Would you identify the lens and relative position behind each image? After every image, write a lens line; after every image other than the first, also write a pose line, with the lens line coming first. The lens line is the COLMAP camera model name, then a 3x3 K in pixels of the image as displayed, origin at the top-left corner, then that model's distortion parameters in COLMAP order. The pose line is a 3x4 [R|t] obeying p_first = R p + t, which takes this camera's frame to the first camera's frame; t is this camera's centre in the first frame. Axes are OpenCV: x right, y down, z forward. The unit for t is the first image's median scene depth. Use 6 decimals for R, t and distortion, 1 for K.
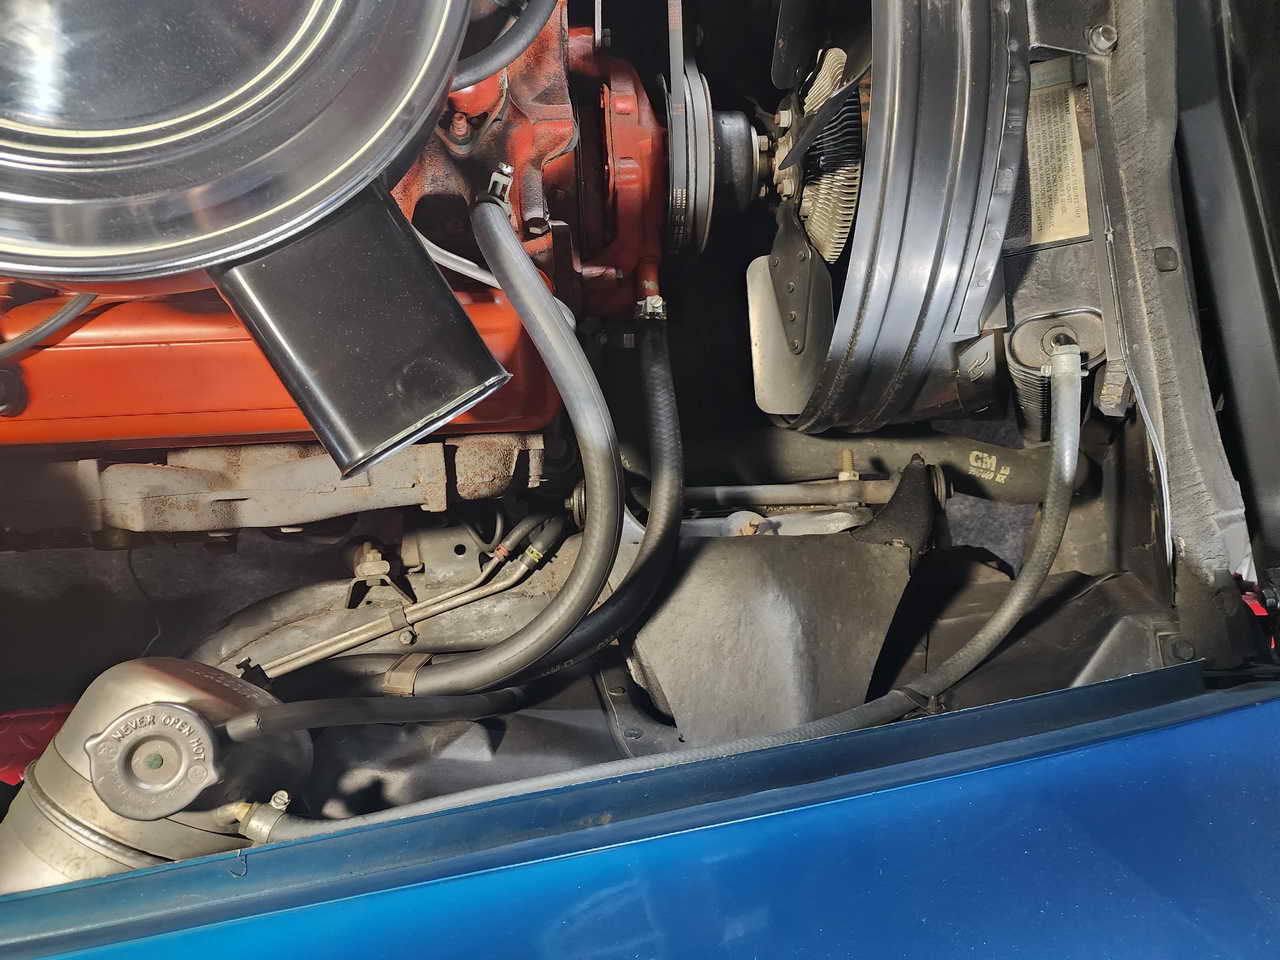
lens RADIAL K [[861.8, 0, 643.0], [0, 861.8, 479.2], [0, 0, 1]] dist [0.000305, -0.004203]
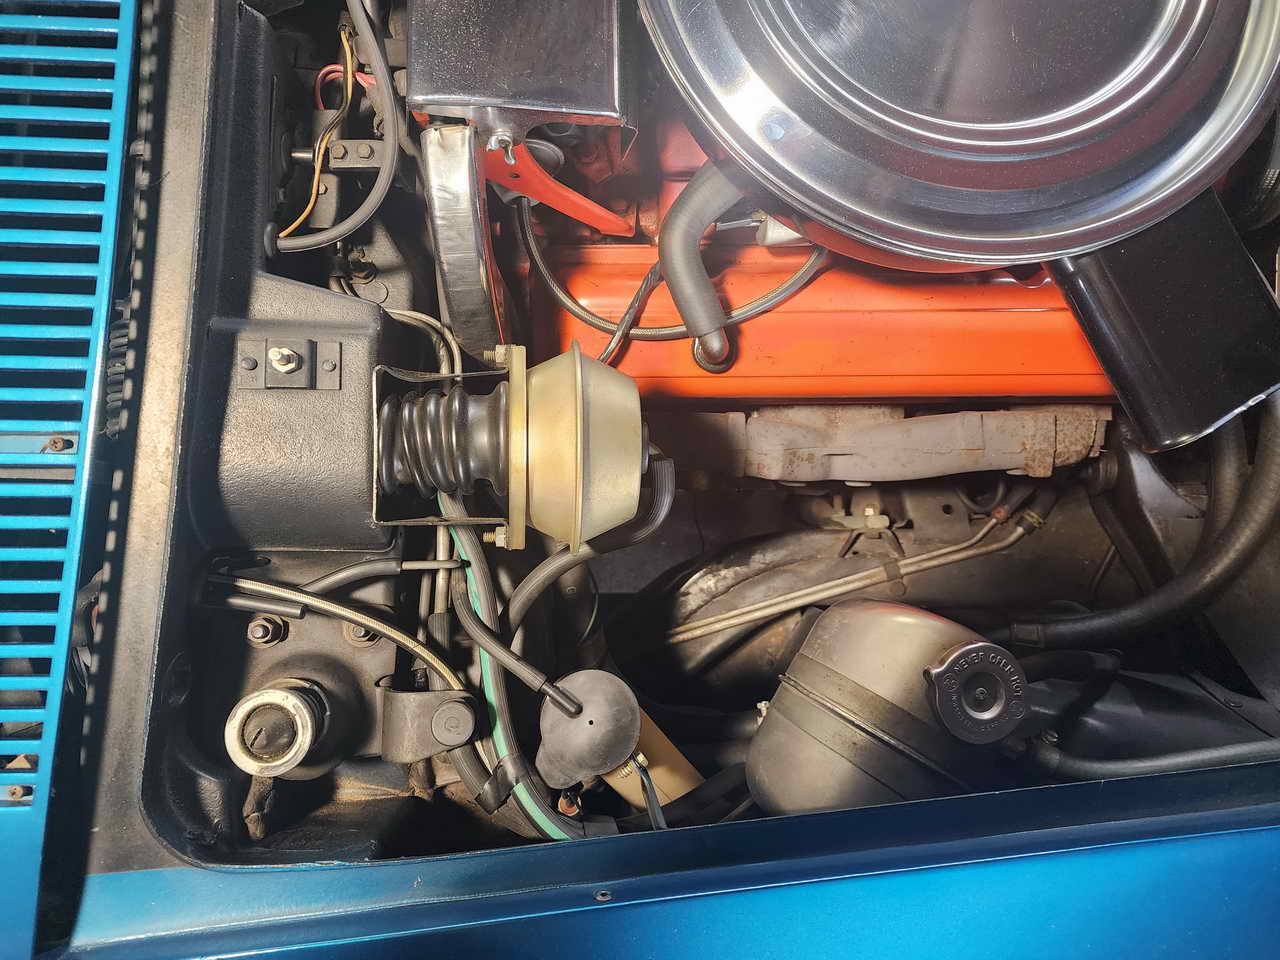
lens RADIAL K [[861.8, 0, 639.3], [0, 861.8, 479.5], [0, 0, 1]] dist [0.000305, -0.004203]
pose [[0.987659, 0.060503, -0.144462, -0.536775], [-0.052236, 0.996809, 0.060352, 0.002301], [0.147652, -0.052061, 0.987668, -0.110558]]
